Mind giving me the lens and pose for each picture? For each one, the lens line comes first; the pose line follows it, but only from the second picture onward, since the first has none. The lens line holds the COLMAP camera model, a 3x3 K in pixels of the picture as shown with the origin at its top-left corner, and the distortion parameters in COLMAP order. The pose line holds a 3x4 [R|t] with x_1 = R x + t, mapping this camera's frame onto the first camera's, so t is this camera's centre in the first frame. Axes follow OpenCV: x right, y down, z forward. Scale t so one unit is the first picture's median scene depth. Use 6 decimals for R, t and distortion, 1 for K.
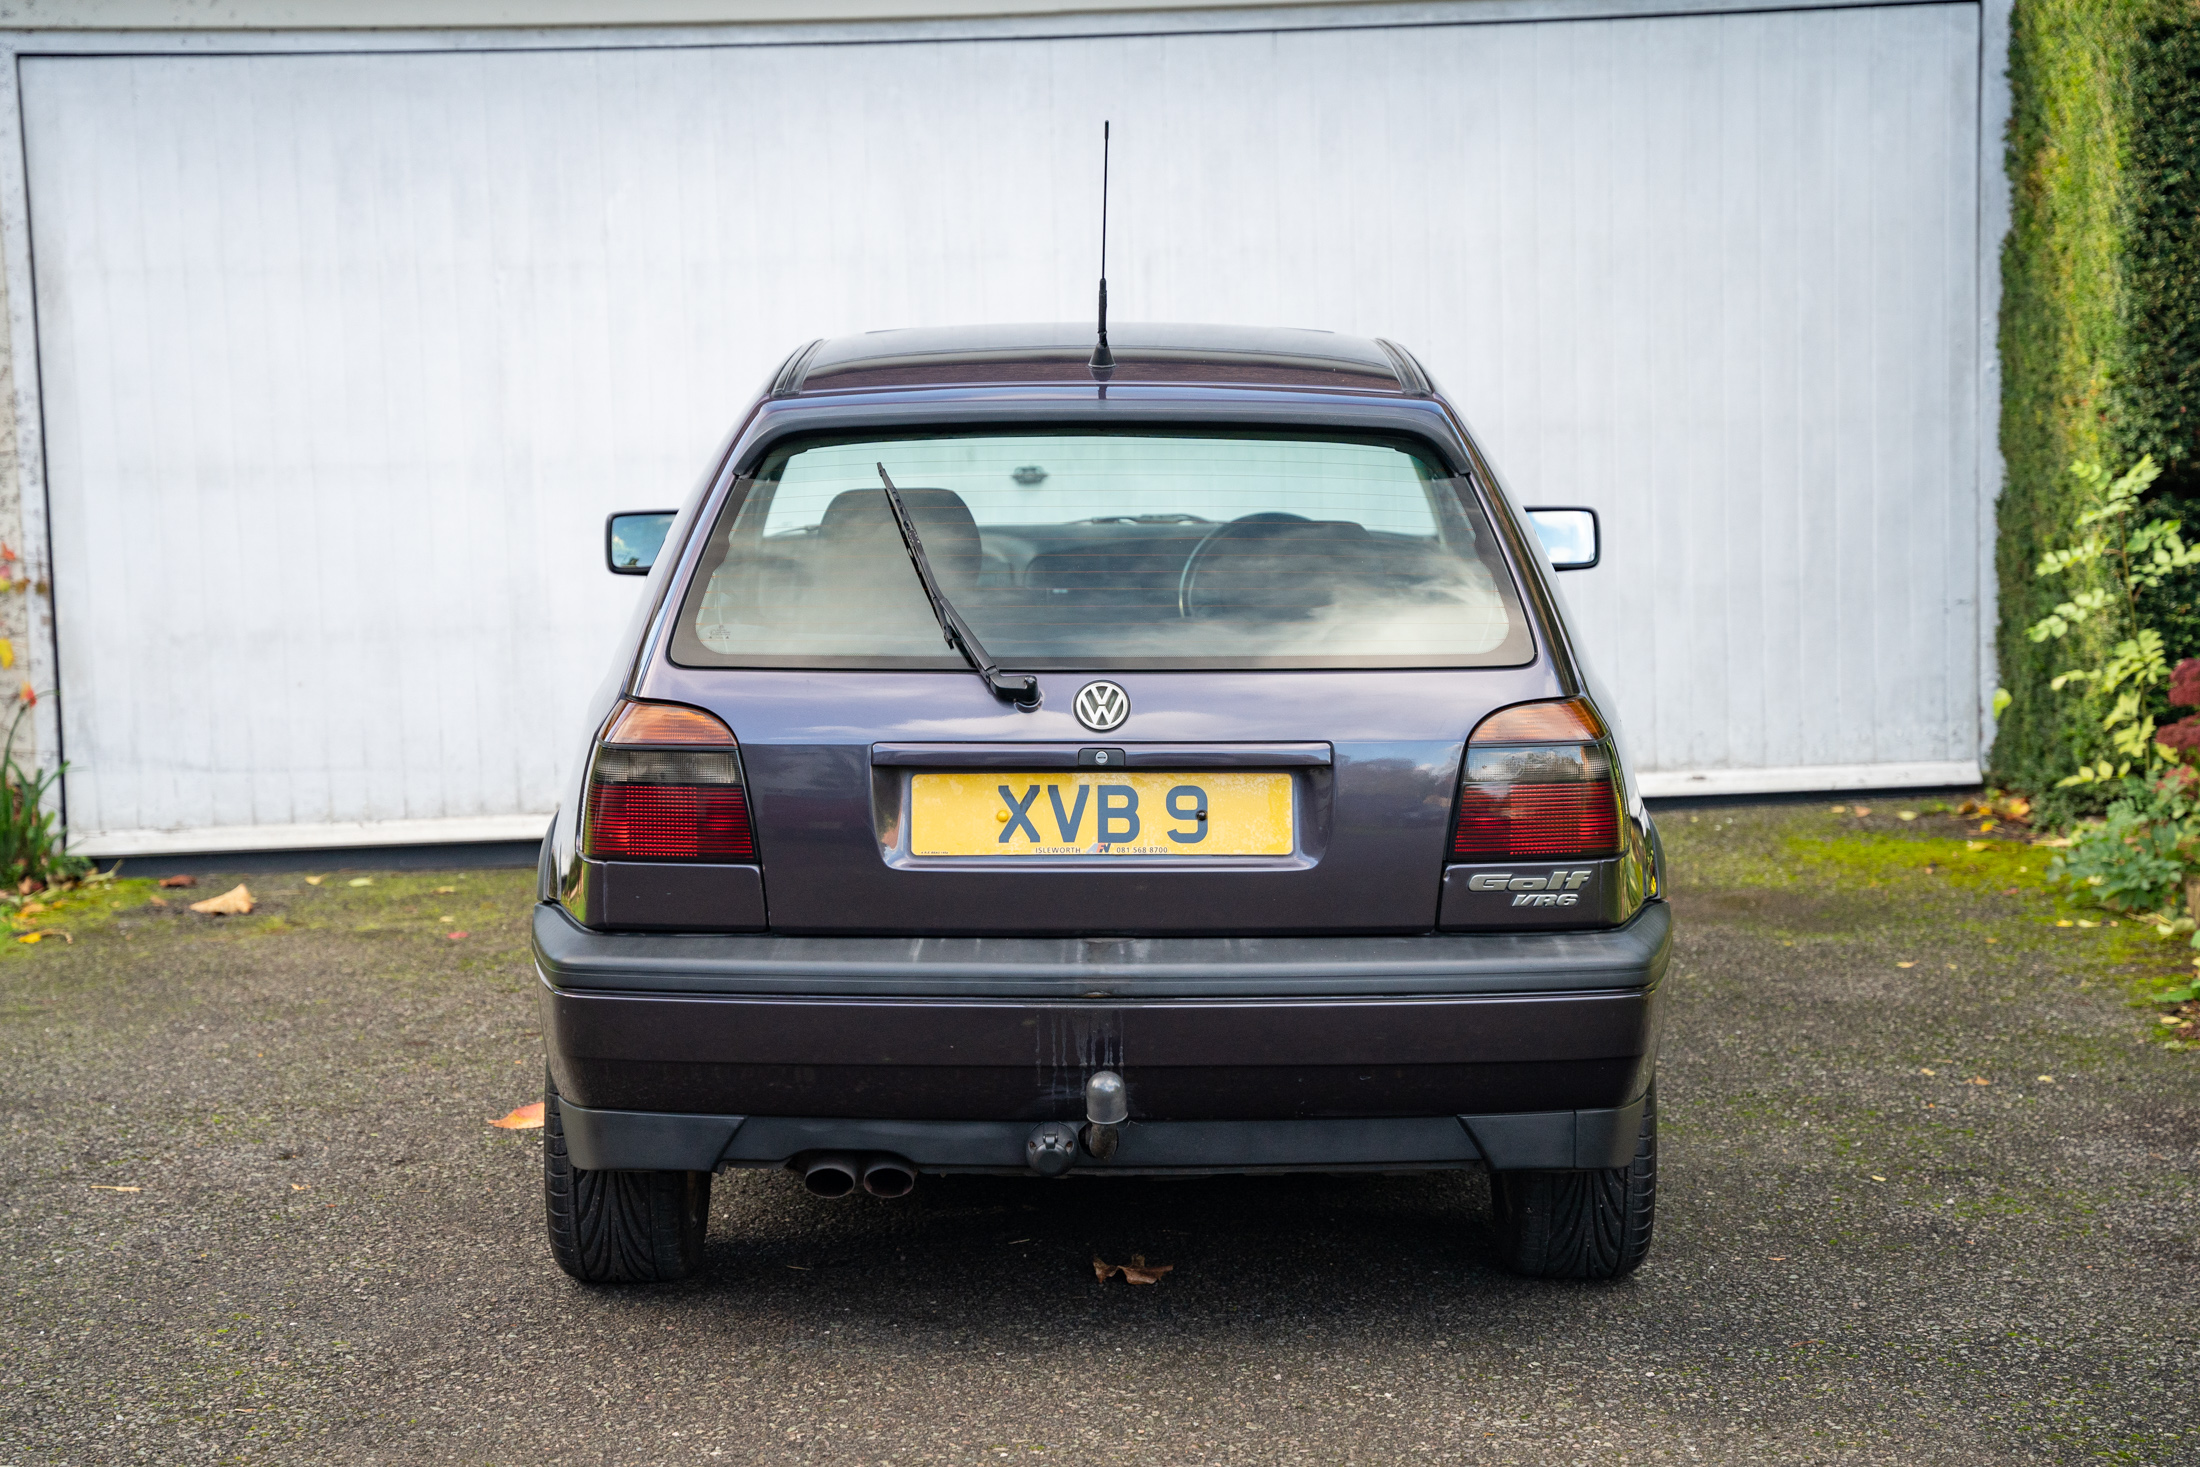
lens RADIAL K [[4374.5, 0, 1100.0], [0, 4374.5, 733.5], [0, 0, 1]] dist [0.283549, 0.221398]
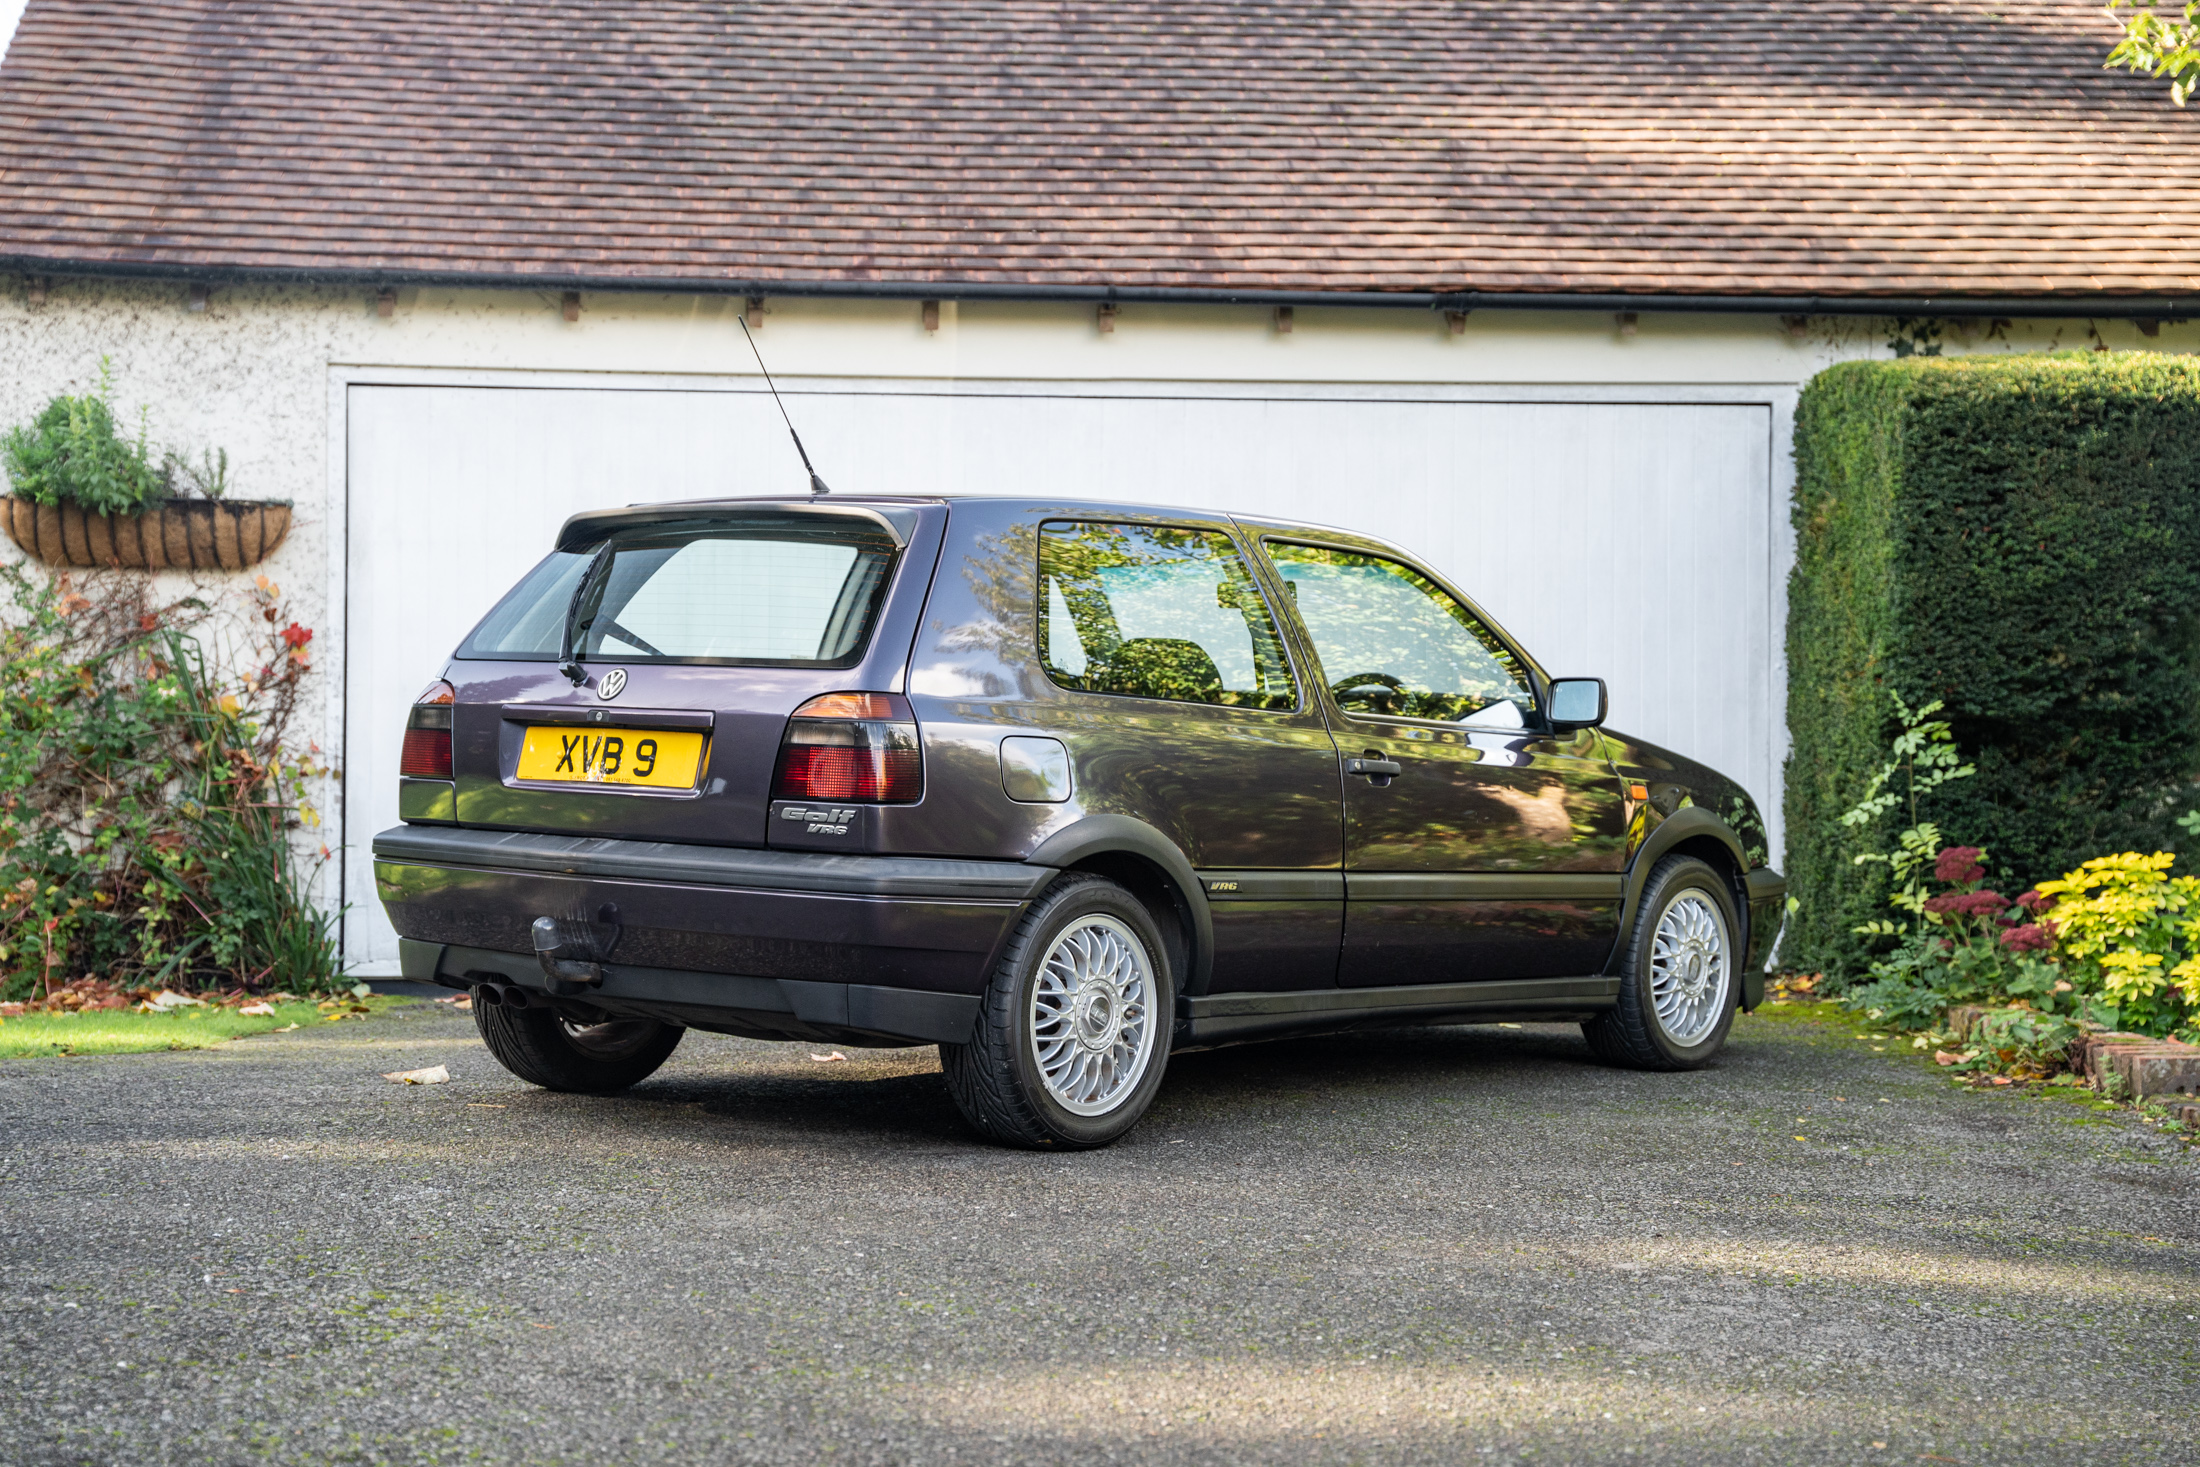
lens RADIAL K [[3409.2, 0, 1100.0], [0, 3409.2, 733.5], [0, 0, 1]] dist [0.100935, 0.467733]
pose [[0.998088, 0.034325, 0.051400, -0.070903], [-0.027646, 0.991717, -0.125430, 0.087541], [-0.055280, 0.123770, 0.990770, -0.036547]]
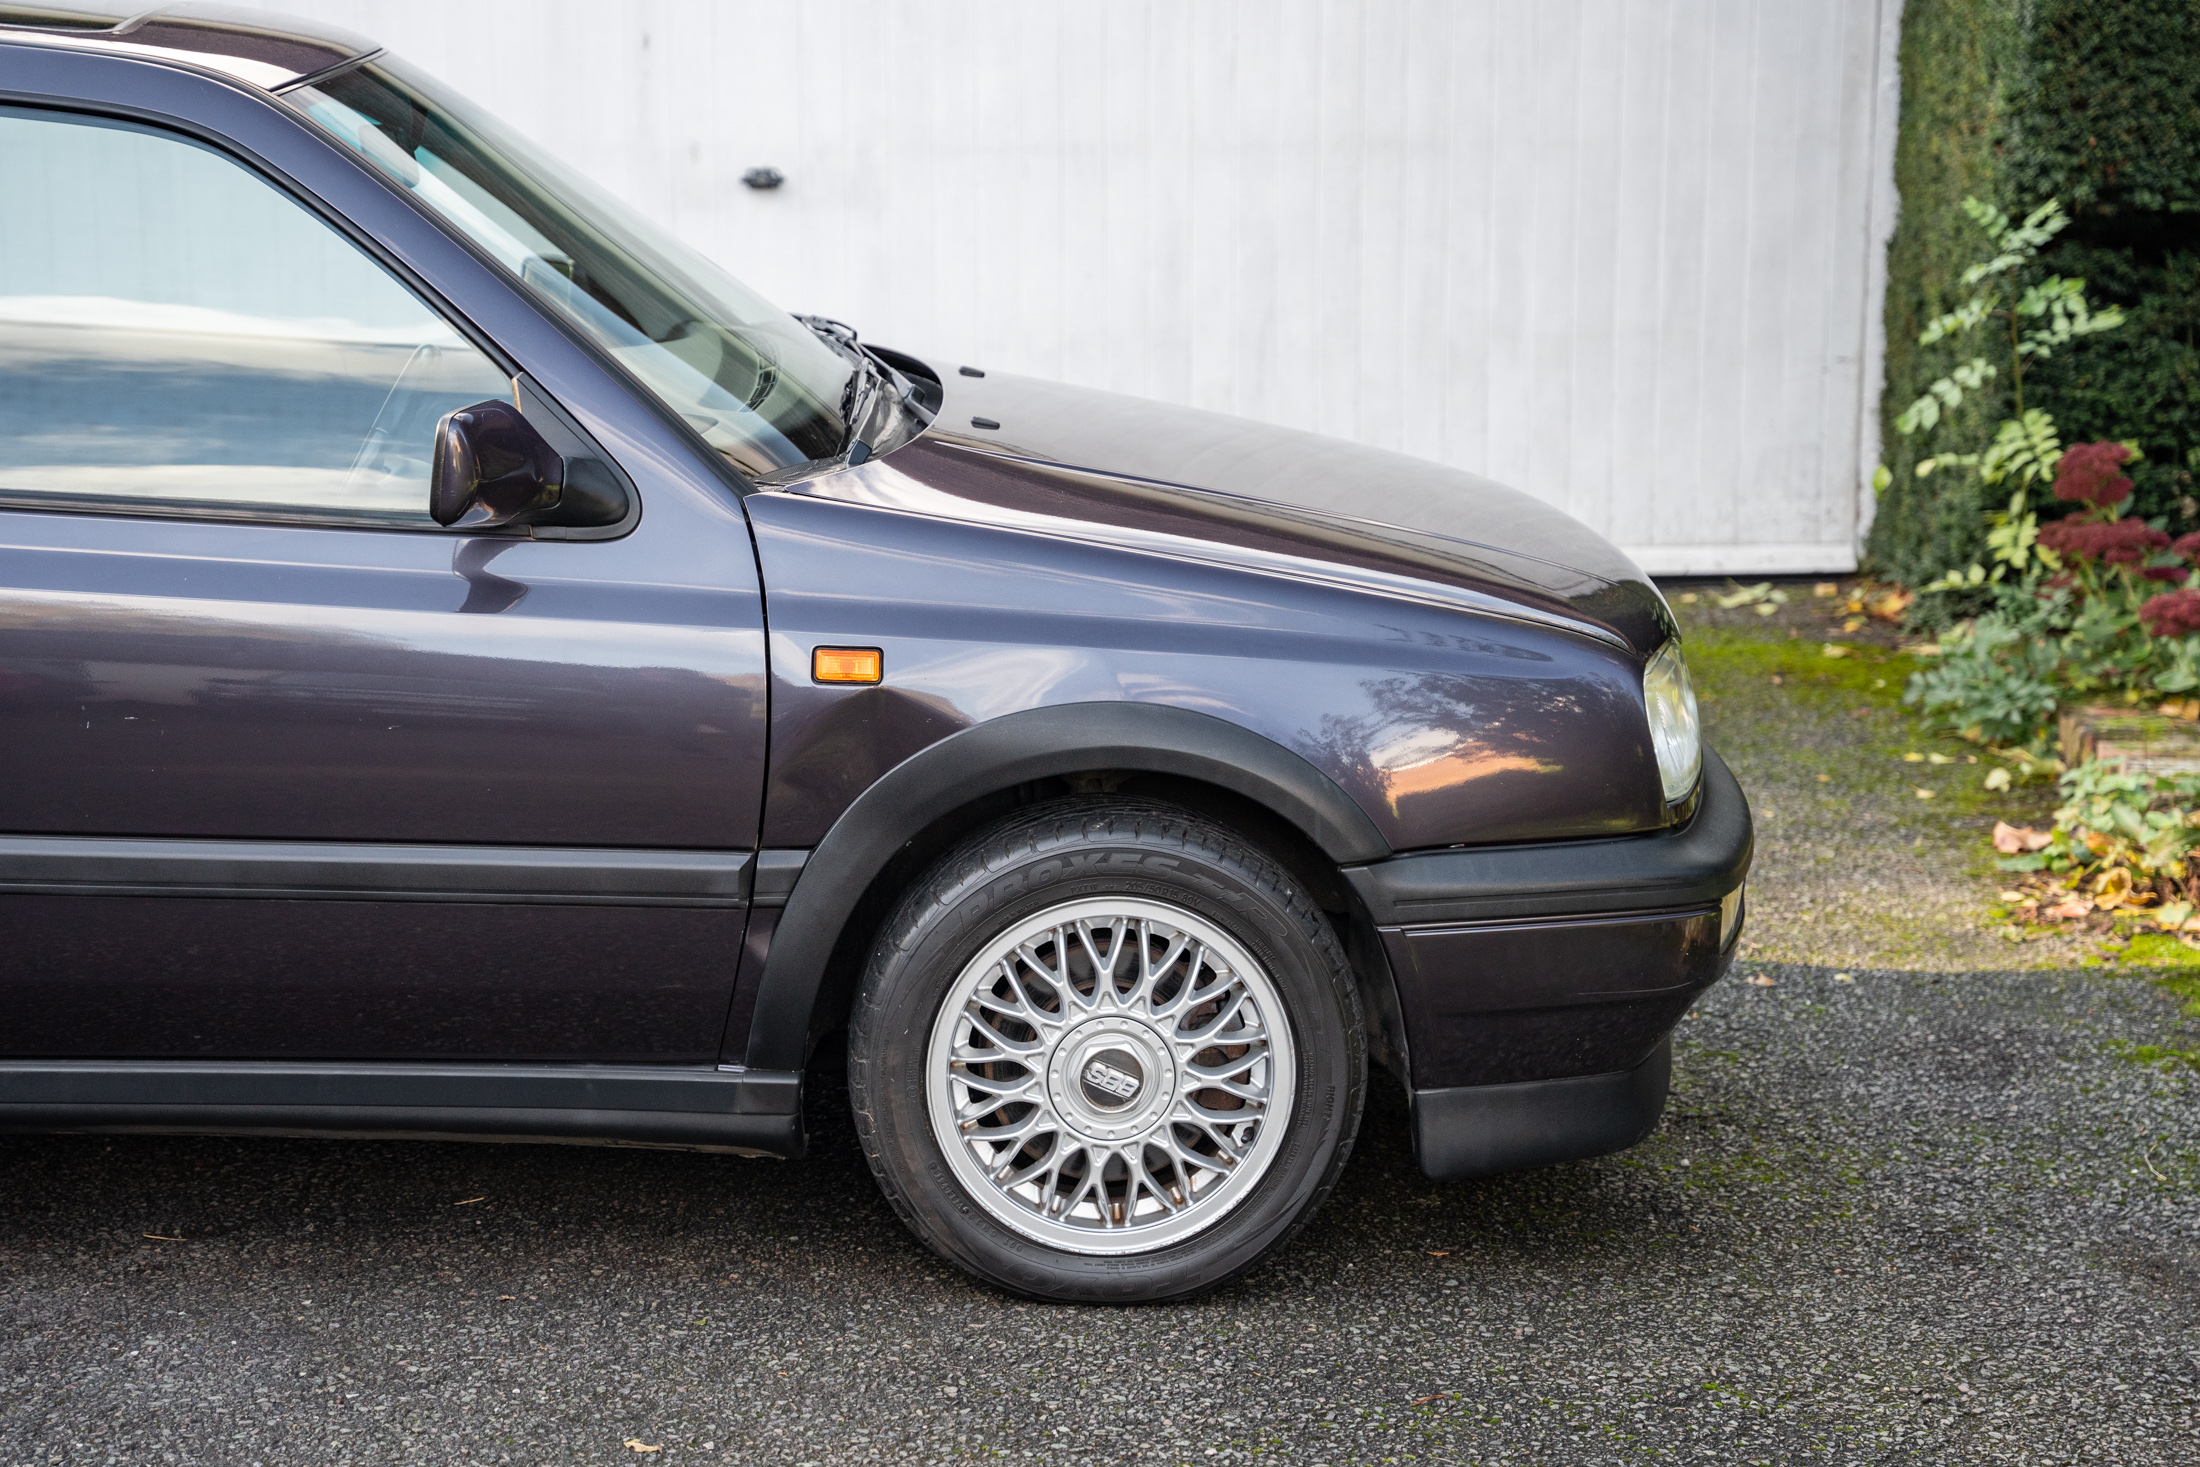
lens RADIAL K [[4228.3, 0, 1102.2], [0, 4228.3, 777.4], [0, 0, 1]] dist [0.270796, 0.155079]
pose [[0.999557, 0.028674, -0.007914, 0.068374], [-0.027894, 0.995950, 0.085468, -0.018301], [0.010333, -0.085209, 0.996310, 0.185036]]
